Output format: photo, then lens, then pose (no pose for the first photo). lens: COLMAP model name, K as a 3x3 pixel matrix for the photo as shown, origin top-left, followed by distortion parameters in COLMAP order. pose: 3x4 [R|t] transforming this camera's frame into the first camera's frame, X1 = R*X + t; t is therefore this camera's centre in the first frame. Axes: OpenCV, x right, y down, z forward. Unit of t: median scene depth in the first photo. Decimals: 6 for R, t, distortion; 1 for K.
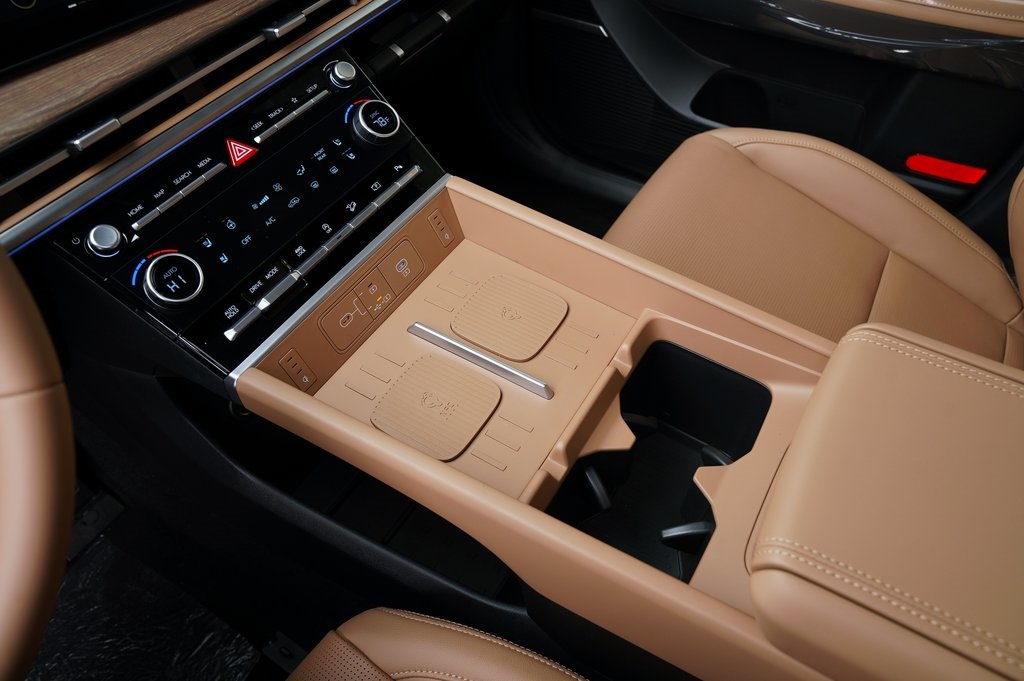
lens RADIAL K [[710.0, 0, 511.4], [0, 710.0, 334.6], [0, 0, 1]] dist [-0.130863, 0.096634]
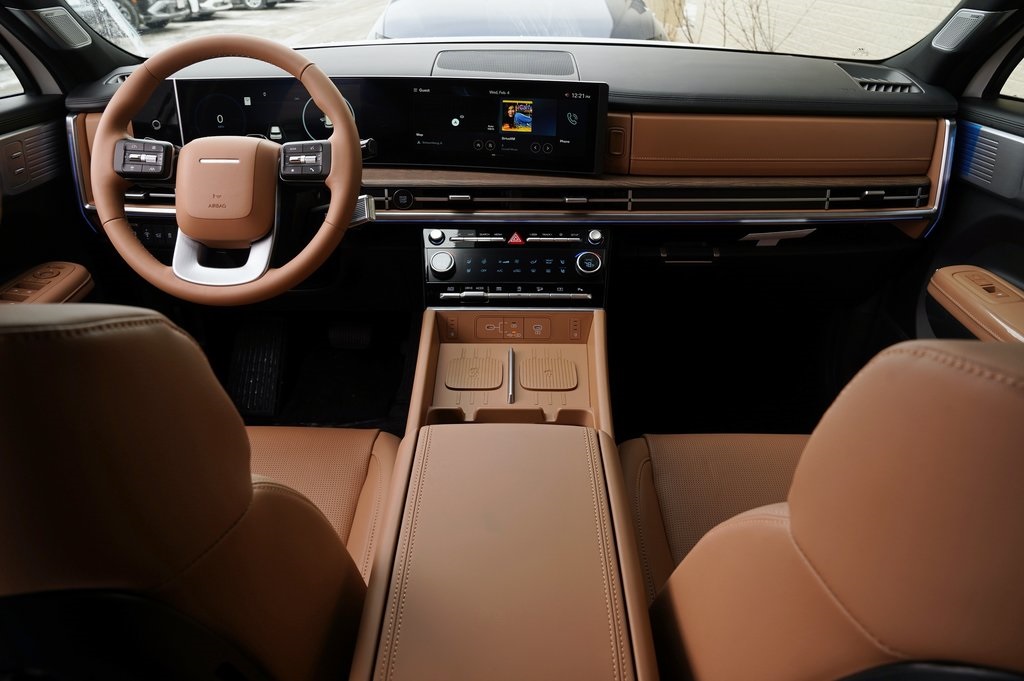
lens RADIAL K [[710.0, 0, 511.4], [0, 710.0, 334.6], [0, 0, 1]] dist [-0.130863, 0.096634]
pose [[0.520087, 0.440538, -0.731735, 1.245159], [-0.653817, 0.756597, -0.009199, -0.026063], [0.549576, 0.483205, 0.681527, -0.284383]]
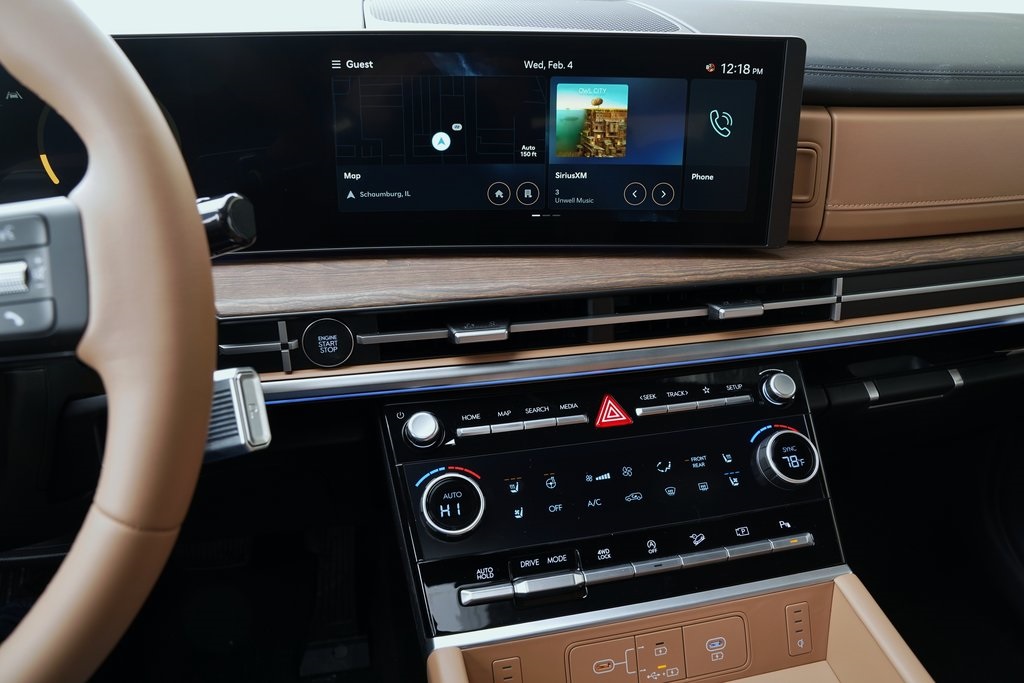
lens RADIAL K [[710.0, 0, 511.4], [0, 710.0, 335.6], [0, 0, 1]] dist [-0.130863, 0.096634]
pose [[0.690948, 0.353111, -0.630796, 0.036282], [-0.562257, 0.810957, -0.161911, -0.133102], [0.454377, 0.466541, 0.758868, 0.242092]]
